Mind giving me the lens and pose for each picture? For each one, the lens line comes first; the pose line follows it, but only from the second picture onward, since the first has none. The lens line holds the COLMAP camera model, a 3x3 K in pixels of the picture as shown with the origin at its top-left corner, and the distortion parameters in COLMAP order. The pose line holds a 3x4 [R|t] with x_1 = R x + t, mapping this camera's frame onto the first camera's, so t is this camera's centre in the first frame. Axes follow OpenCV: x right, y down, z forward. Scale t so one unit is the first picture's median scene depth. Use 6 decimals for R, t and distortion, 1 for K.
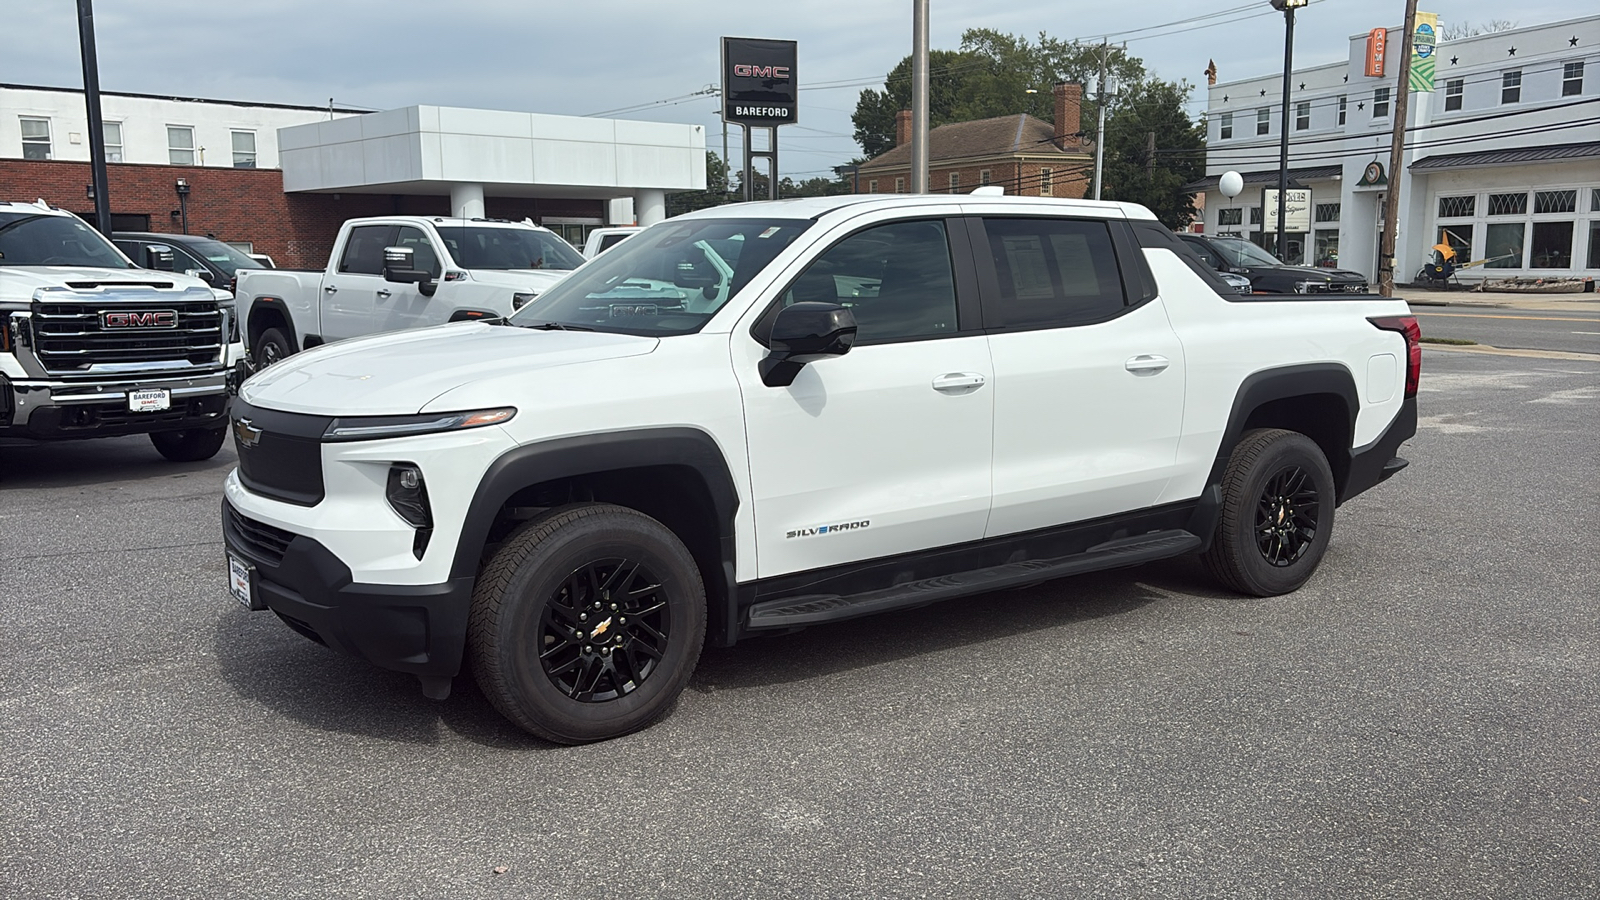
lens RADIAL K [[1407.2, 0, 776.1], [0, 1407.2, 452.1], [0, 0, 1]] dist [0.044020, -0.026817]
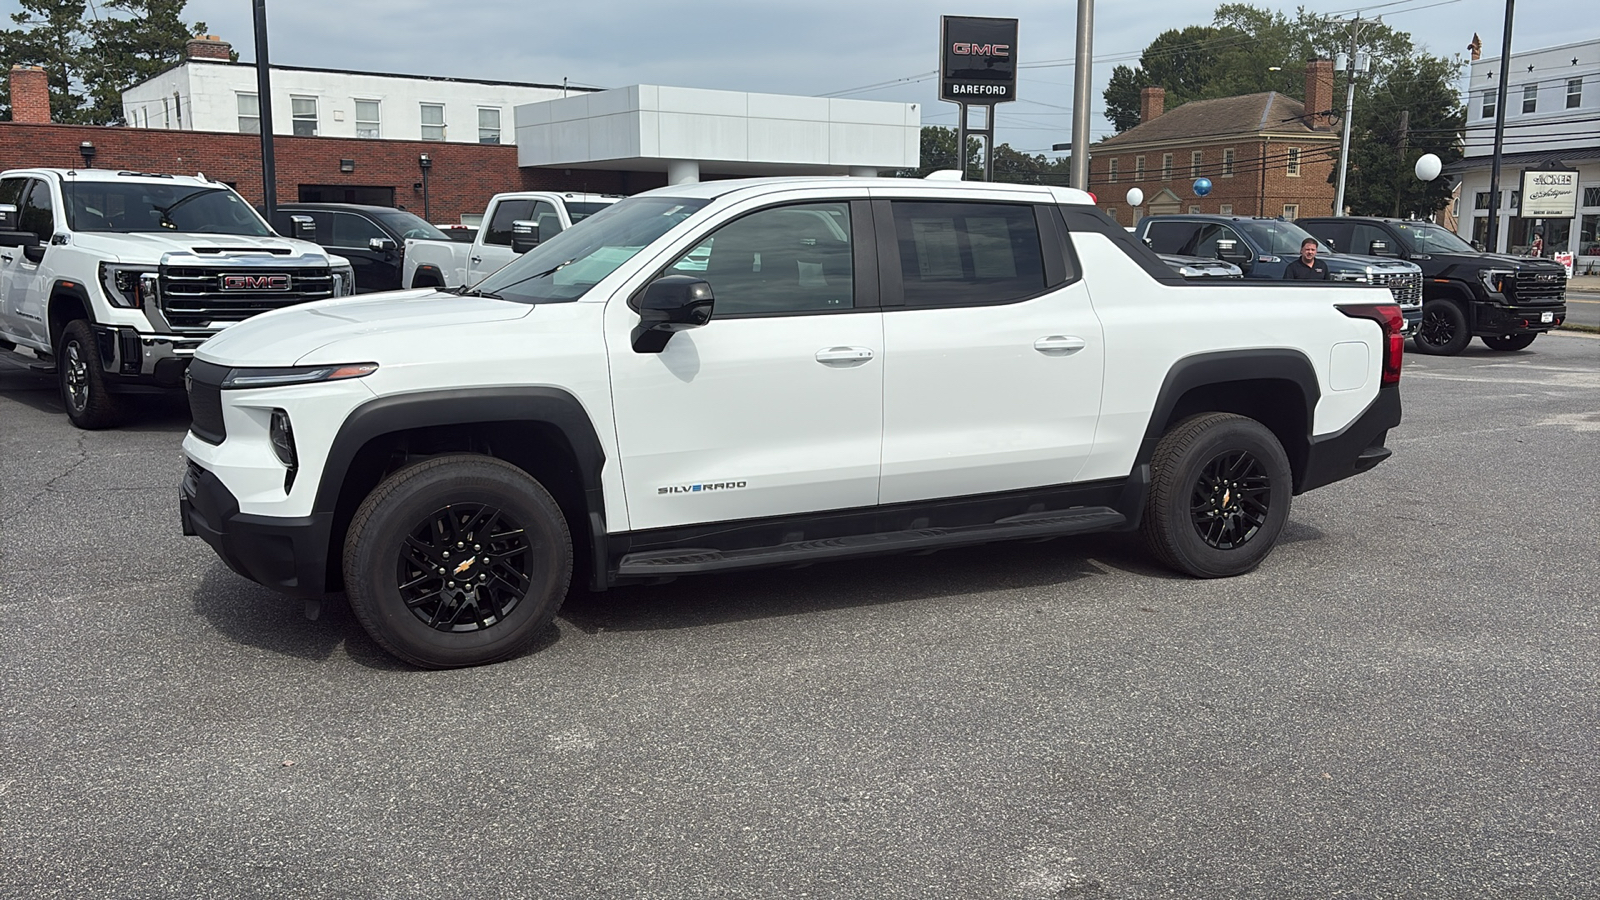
lens RADIAL K [[1403.3, 0, 813.3], [0, 1403.3, 434.0], [0, 0, 1]] dist [0.066336, -0.098391]
pose [[0.988307, 0.036718, -0.147990, 0.156692], [-0.036202, 0.999325, 0.006185, 0.002238], [0.148117, -0.000755, 0.988970, -0.028900]]
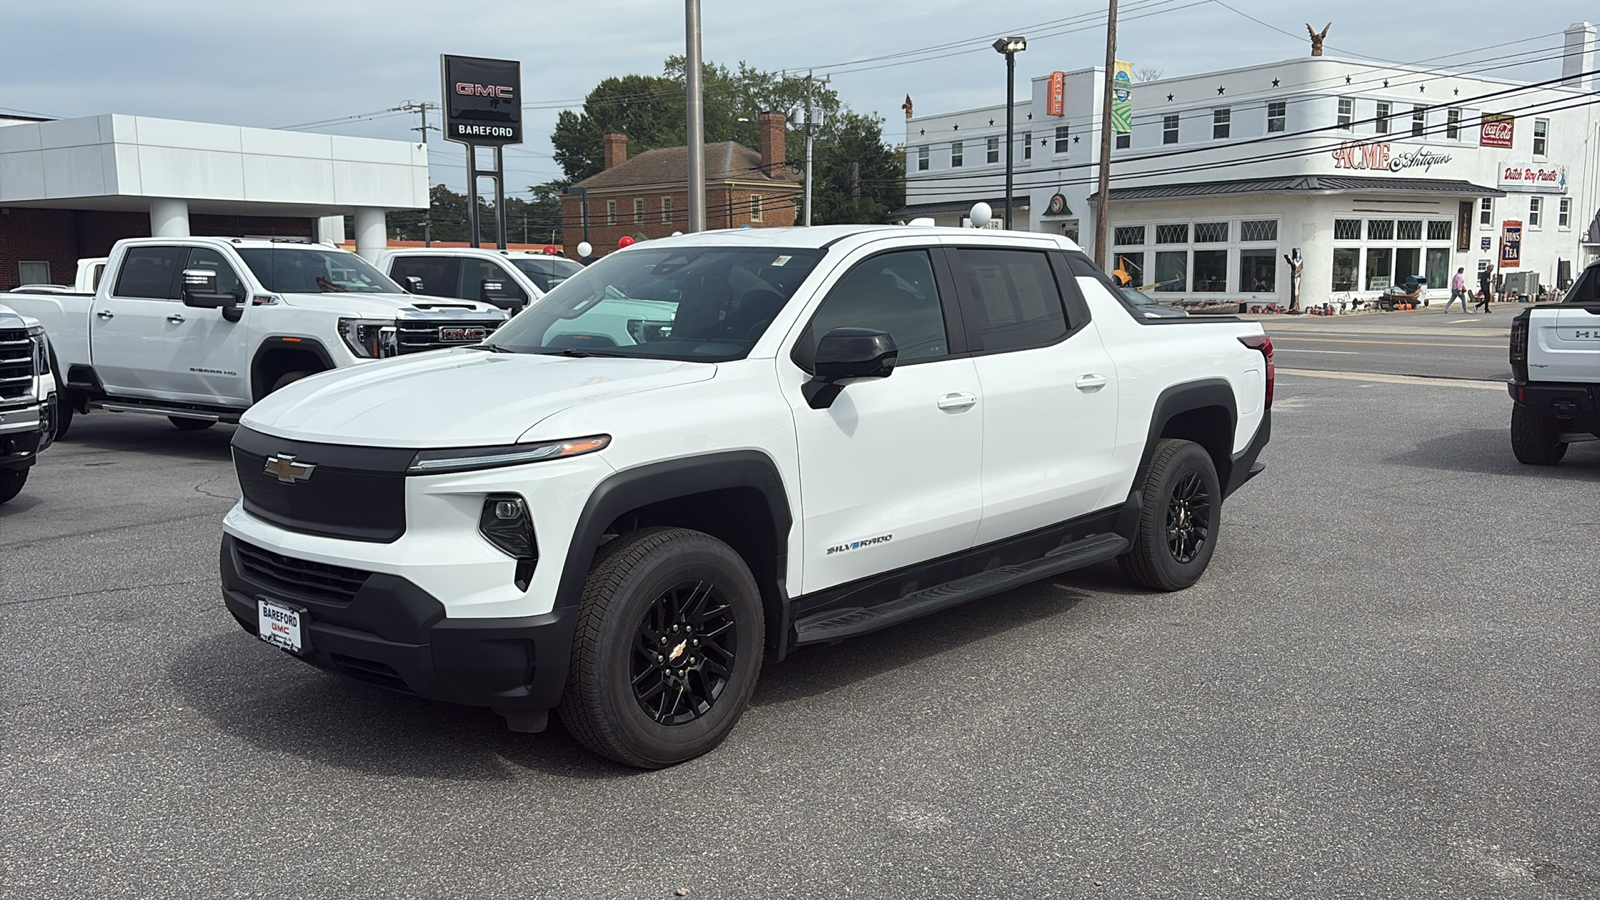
lens RADIAL K [[1403.3, 0, 813.3], [0, 1403.3, 434.0], [0, 0, 1]] dist [0.066336, -0.098391]
pose [[0.971322, -0.024325, 0.236520, -0.134989], [0.030861, 0.999236, -0.023970, -0.001762], [-0.235756, 0.030582, 0.971331, -0.004377]]
